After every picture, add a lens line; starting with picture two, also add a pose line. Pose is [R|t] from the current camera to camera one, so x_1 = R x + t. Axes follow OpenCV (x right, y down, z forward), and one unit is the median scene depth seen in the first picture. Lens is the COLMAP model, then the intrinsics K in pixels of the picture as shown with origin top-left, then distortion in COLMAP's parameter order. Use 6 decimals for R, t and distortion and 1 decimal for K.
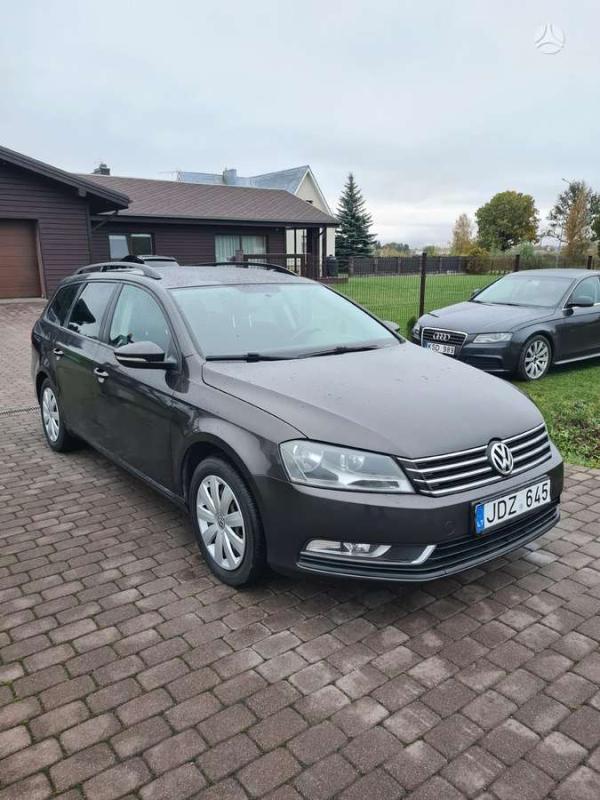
lens RADIAL K [[596.2, 0, 296.7], [0, 596.2, 400.6], [0, 0, 1]] dist [0.049875, -0.043236]
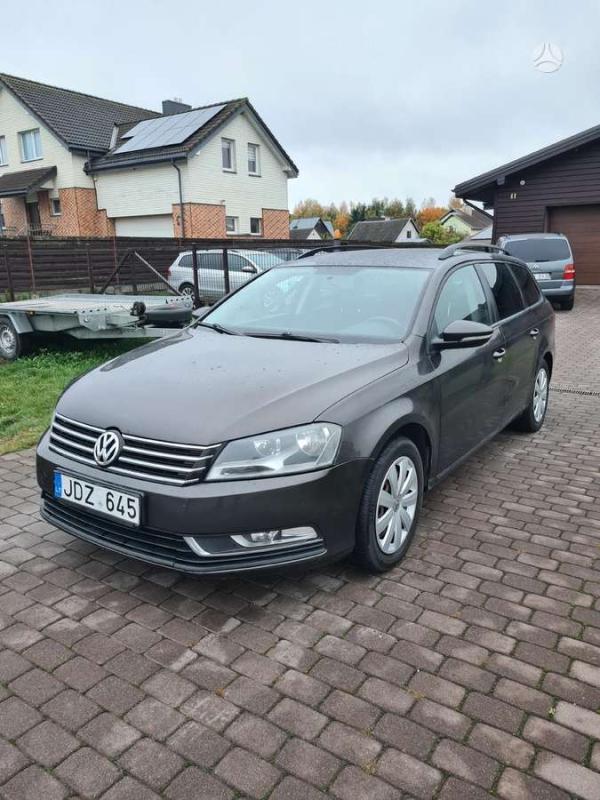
lens RADIAL K [[596.2, 0, 296.7], [0, 596.2, 400.6], [0, 0, 1]] dist [0.049875, -0.043236]
pose [[0.306844, 0.215522, -0.927037, 1.316646], [-0.196544, 0.967378, 0.159846, -0.190133], [0.931245, 0.133156, 0.339193, 0.962530]]
